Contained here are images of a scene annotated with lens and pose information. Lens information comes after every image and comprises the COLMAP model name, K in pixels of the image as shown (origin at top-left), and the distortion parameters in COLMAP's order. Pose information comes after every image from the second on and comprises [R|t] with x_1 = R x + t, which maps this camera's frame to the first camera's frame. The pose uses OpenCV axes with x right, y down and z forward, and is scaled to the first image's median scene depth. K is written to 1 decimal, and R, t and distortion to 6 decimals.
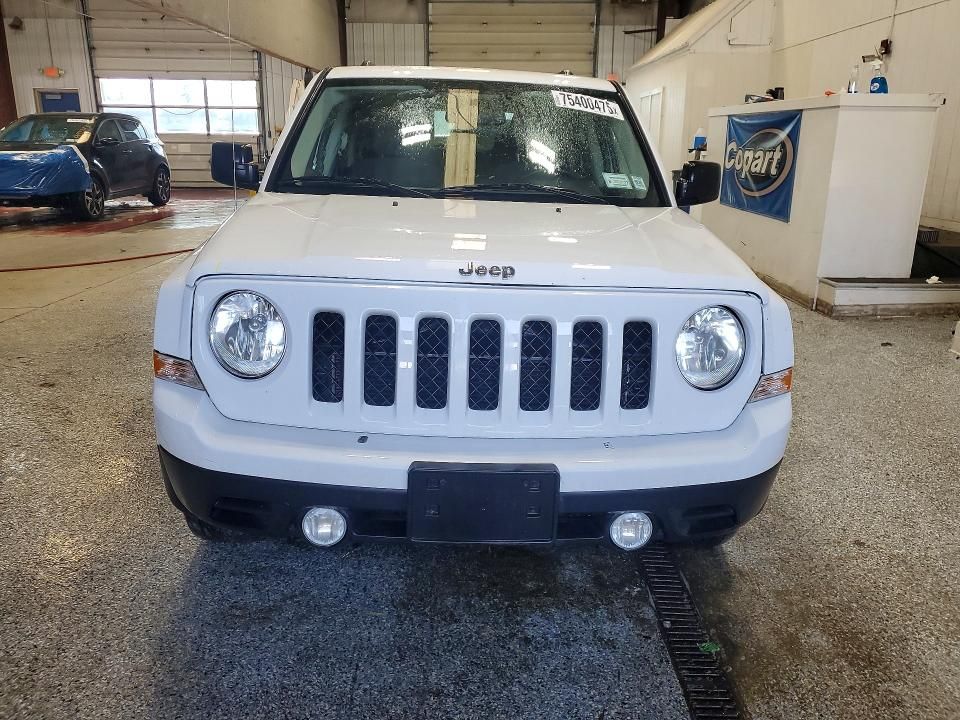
lens RADIAL K [[721.5, 0, 478.6], [0, 721.5, 336.7], [0, 0, 1]] dist [0.015002, 0.002219]
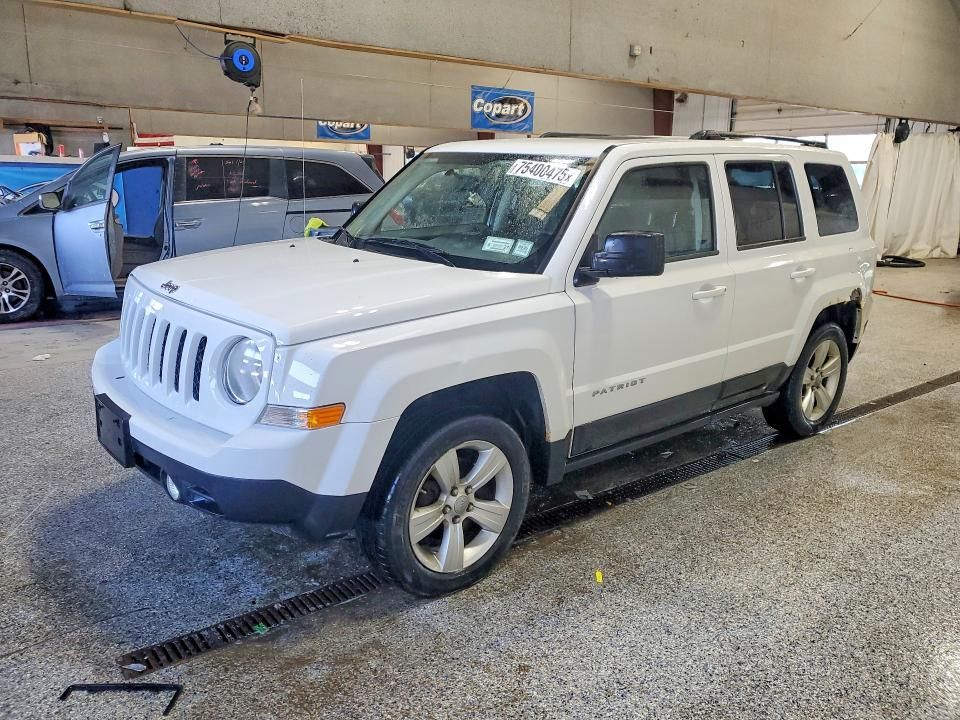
lens RADIAL K [[721.5, 0, 478.6], [0, 721.5, 336.7], [0, 0, 1]] dist [0.015002, 0.002219]
pose [[0.635974, 0.162975, -0.754305, 1.169067], [-0.215429, 0.976081, 0.029258, -0.127454], [0.741031, 0.143892, 0.655872, 0.360136]]
